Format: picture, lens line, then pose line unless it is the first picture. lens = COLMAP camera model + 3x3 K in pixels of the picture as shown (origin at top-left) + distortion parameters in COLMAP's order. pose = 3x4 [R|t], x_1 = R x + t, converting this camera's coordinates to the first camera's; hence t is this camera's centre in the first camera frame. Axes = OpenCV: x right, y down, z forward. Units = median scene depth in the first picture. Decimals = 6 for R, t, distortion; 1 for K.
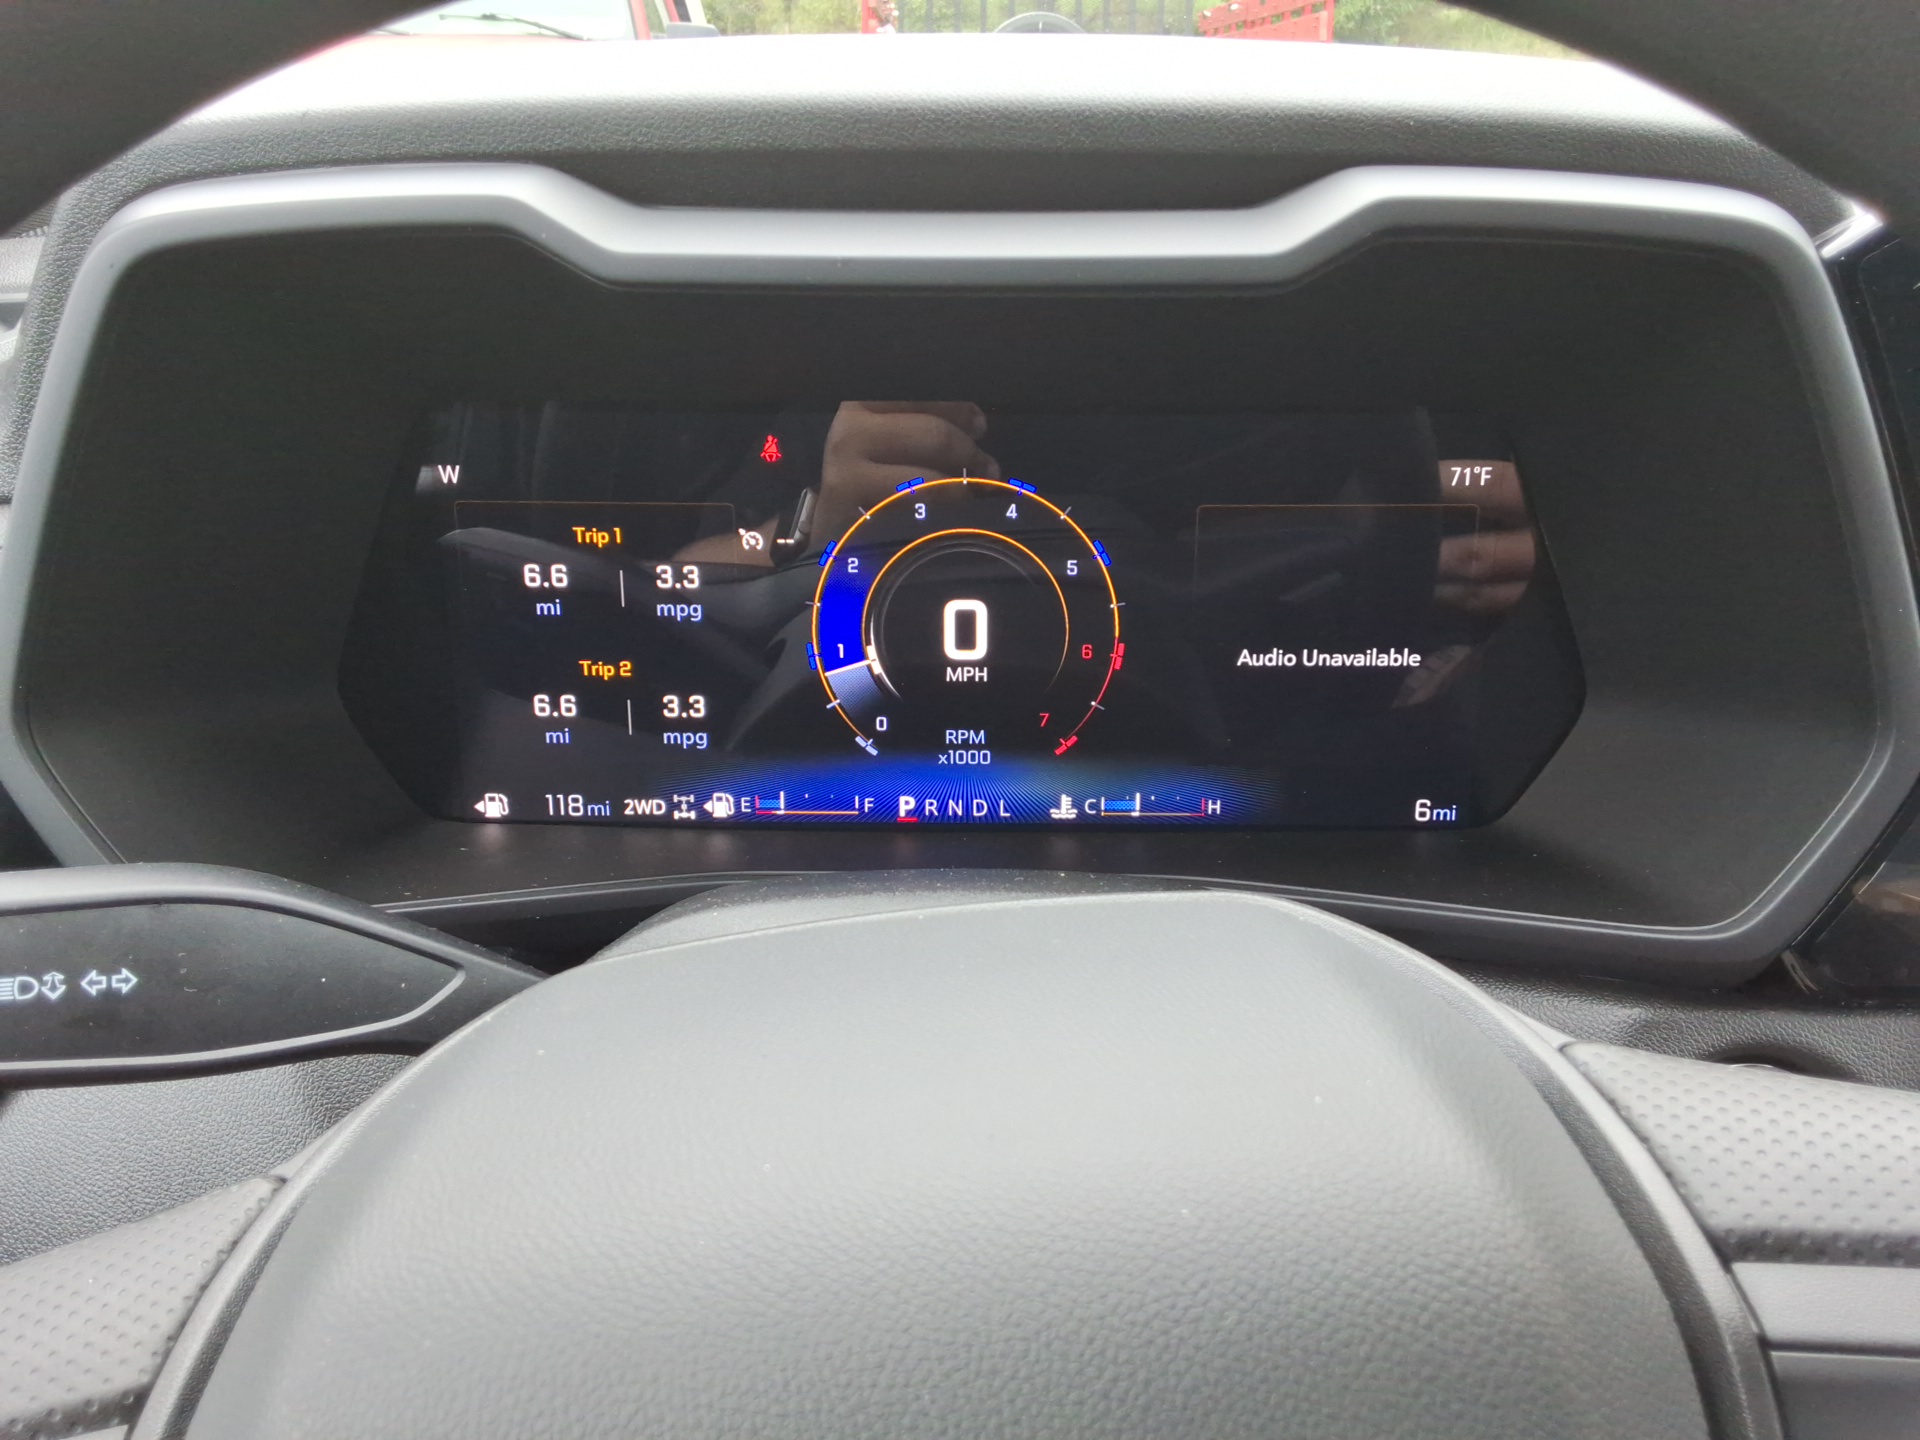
lens RADIAL K [[1589.9, 0, 987.6], [0, 1589.9, 724.0], [0, 0, 1]] dist [0.139836, -0.235156]
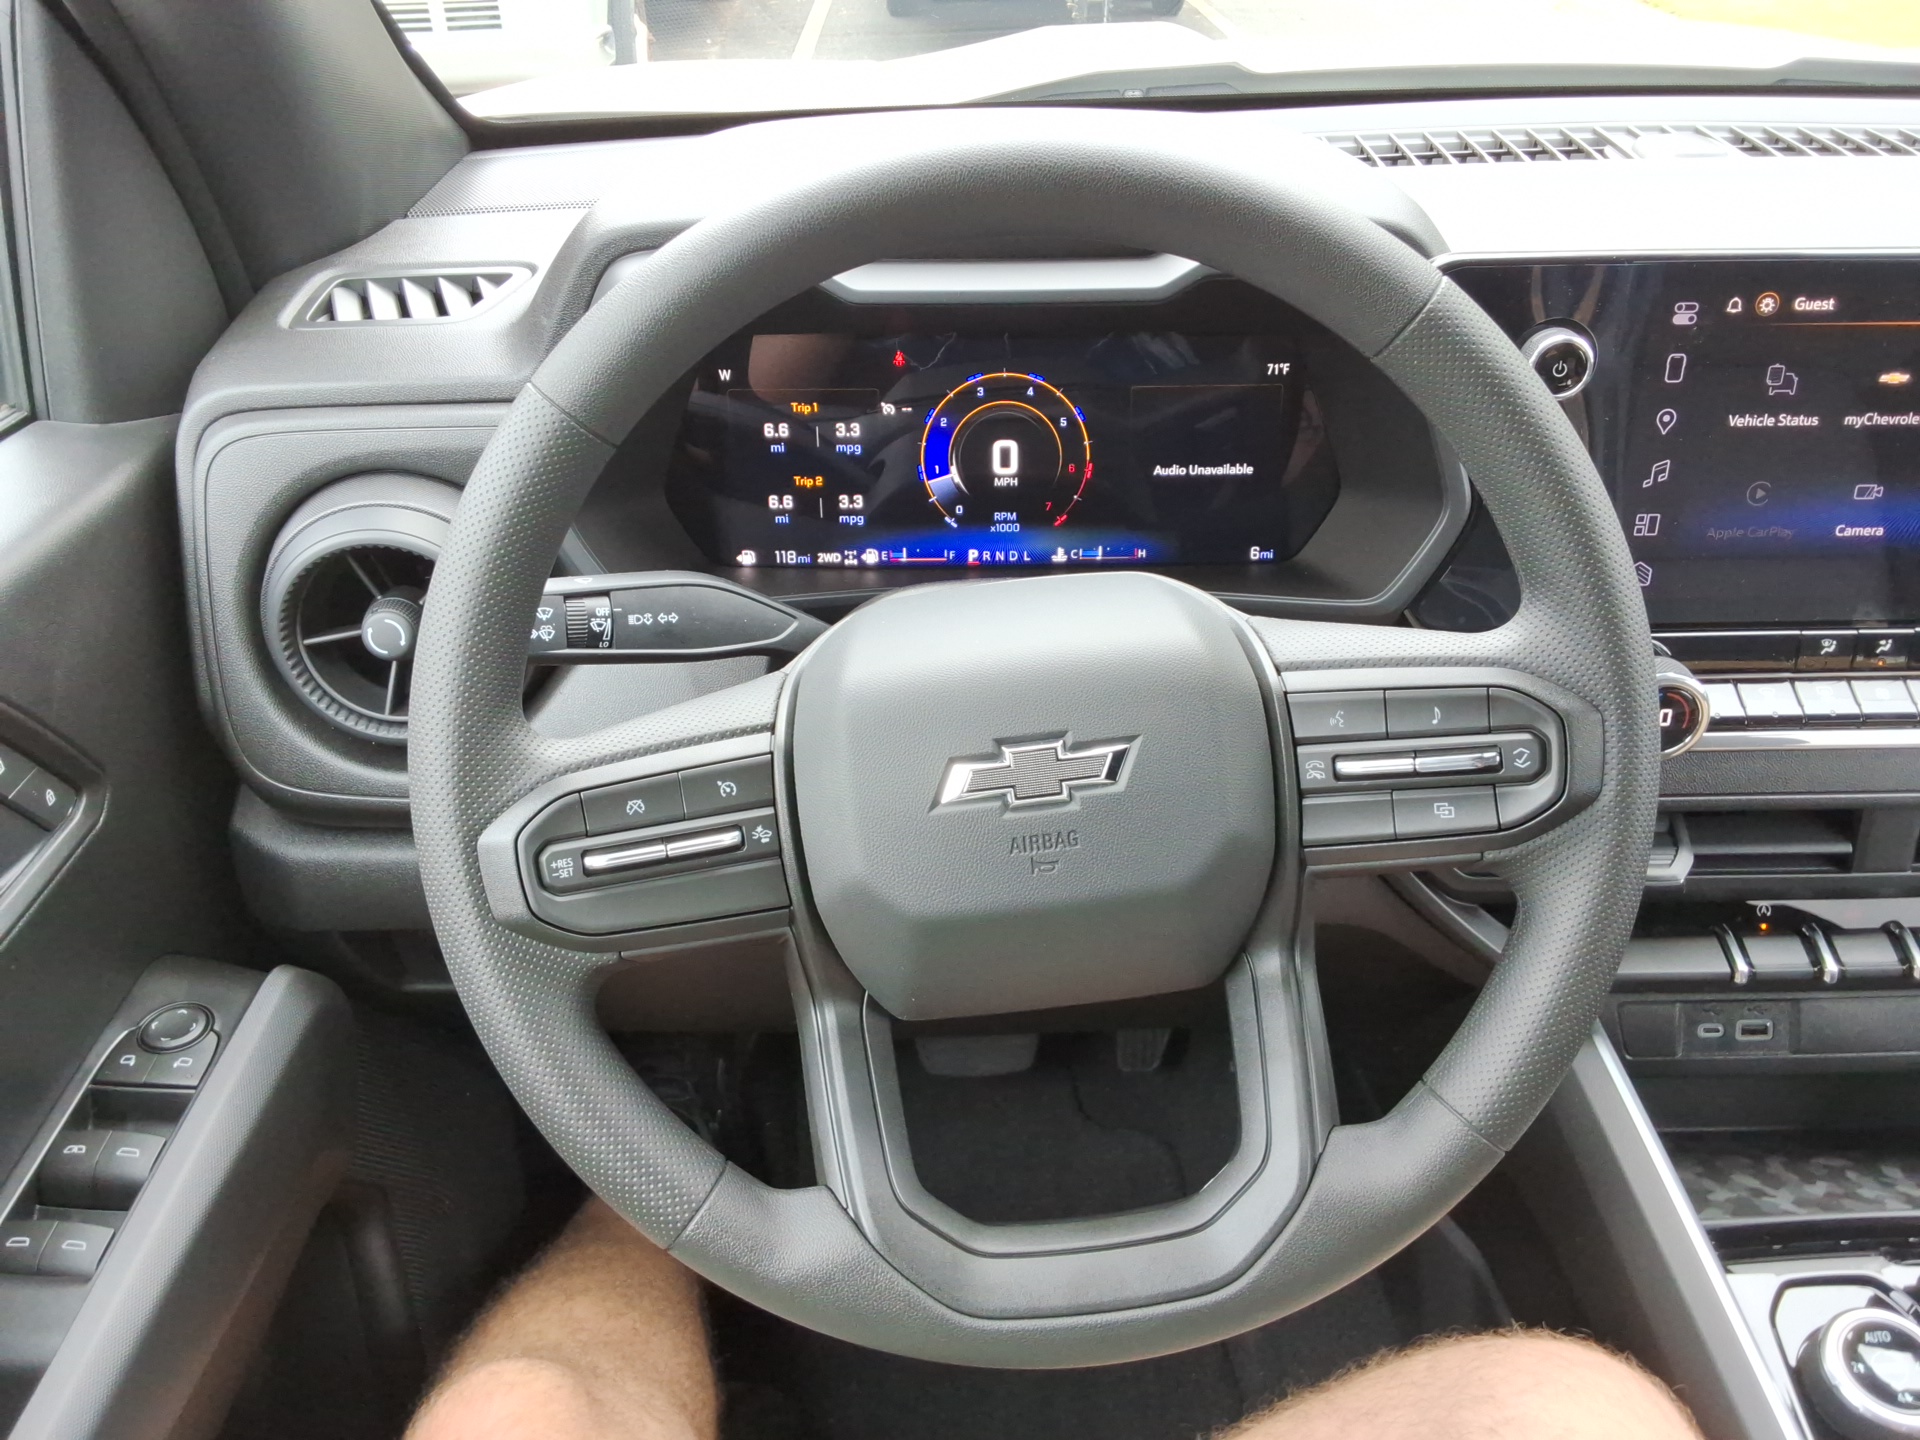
lens RADIAL K [[1569.8, 0, 985.2], [0, 1569.8, 718.6], [0, 0, 1]] dist [0.111189, -0.187661]
pose [[0.999847, -0.014754, 0.009412, -0.057869], [0.013475, 0.992197, 0.123947, 0.014207], [-0.011167, -0.123801, 0.992244, -0.822361]]
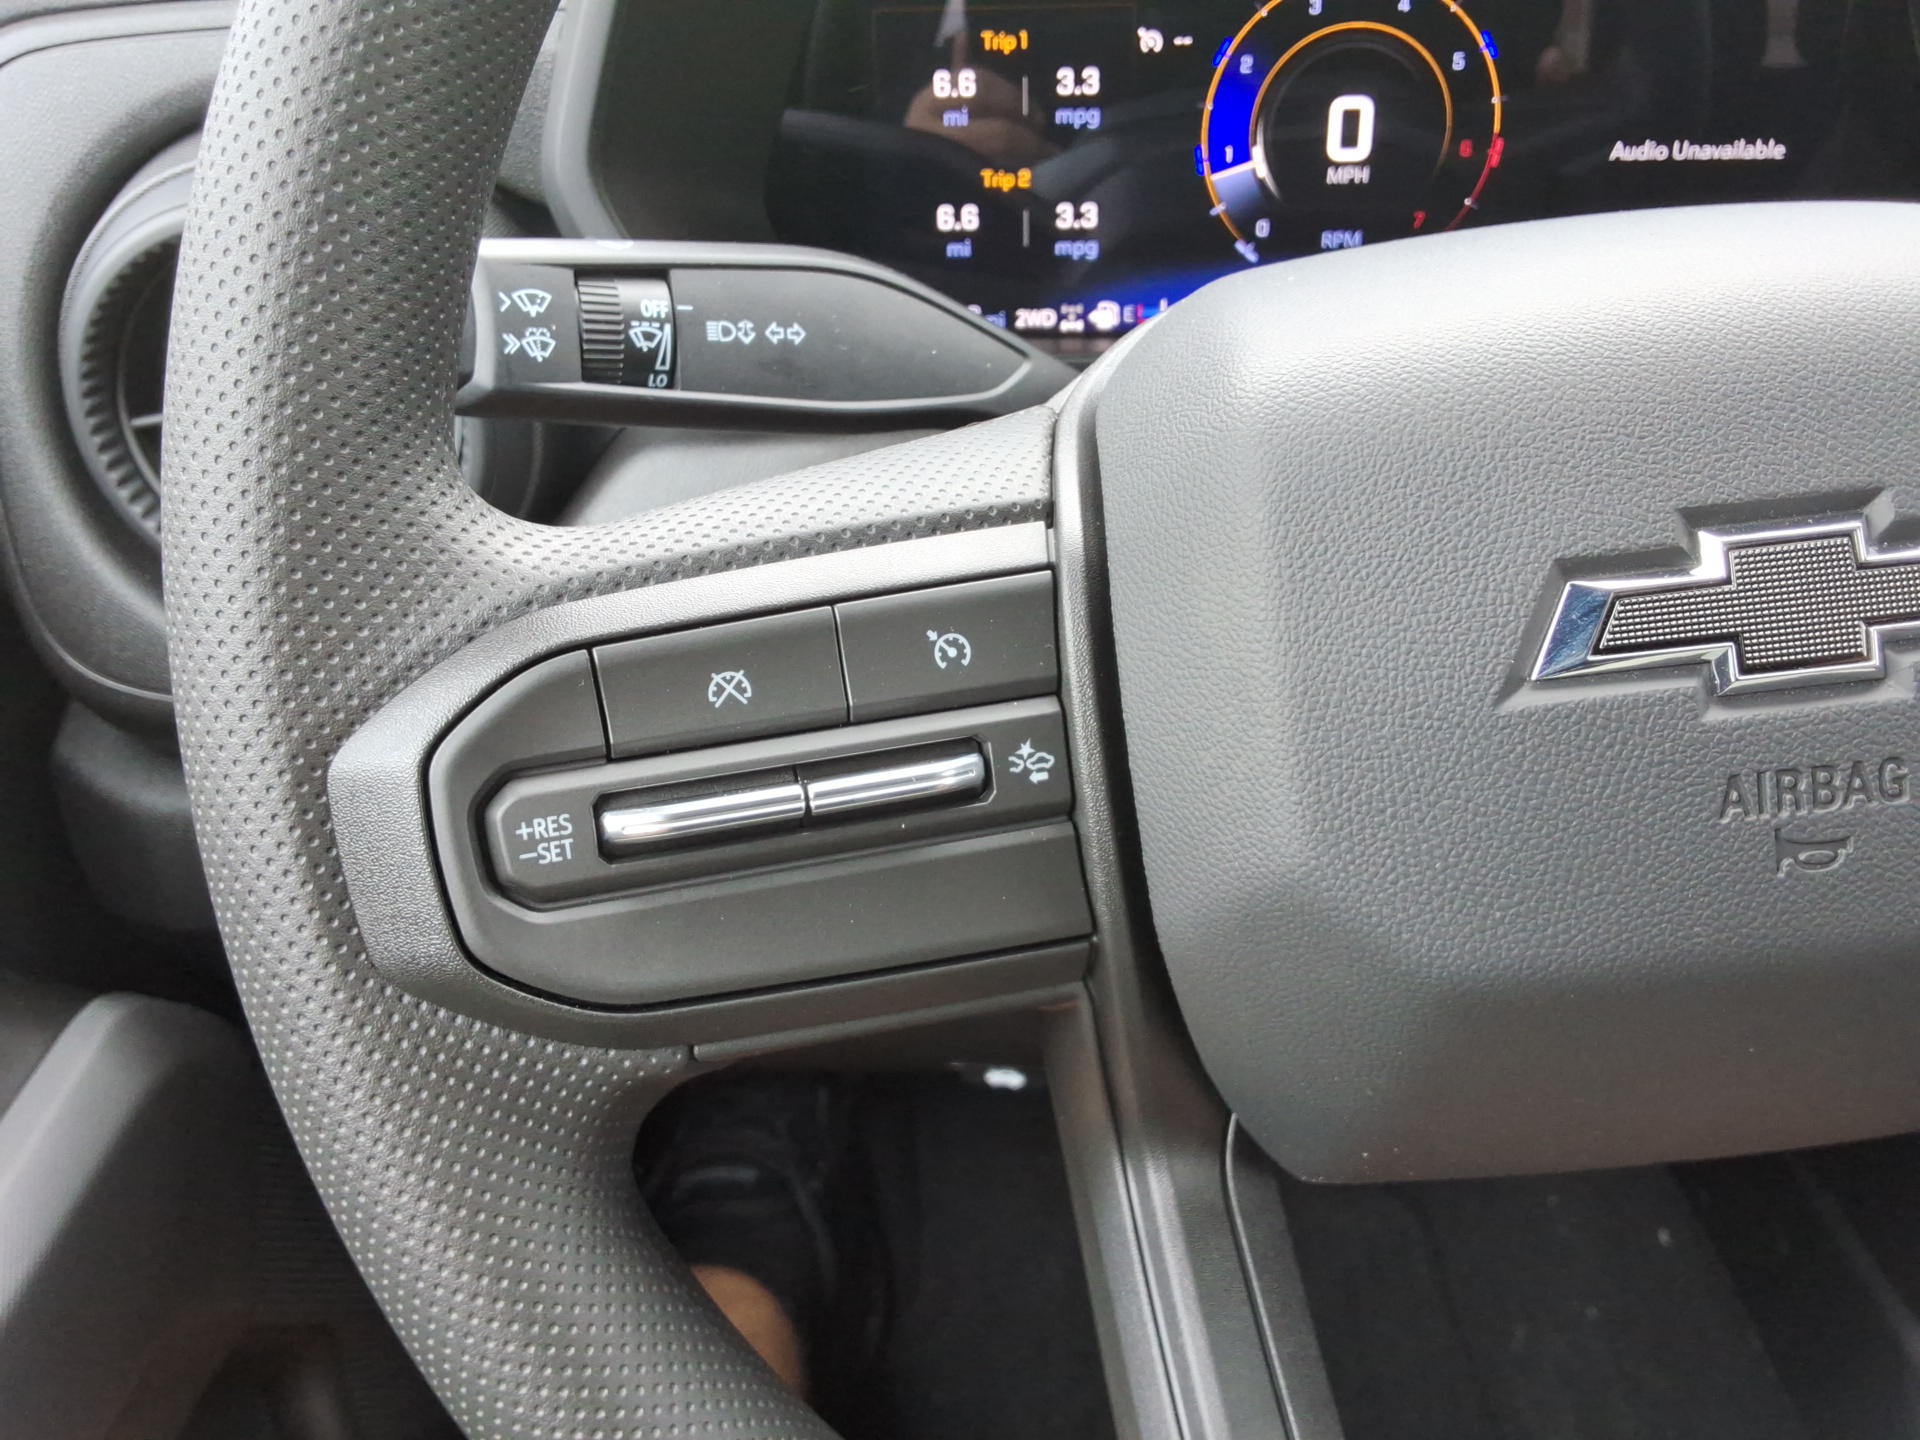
lens RADIAL K [[1607.6, 0, 985.7], [0, 1607.6, 723.4], [0, 0, 1]] dist [0.157625, -0.311288]
pose [[0.999319, -0.006619, -0.036311, -0.215546], [0.012032, 0.988473, 0.150921, 0.161125], [0.034894, -0.151255, 0.987879, -0.131865]]
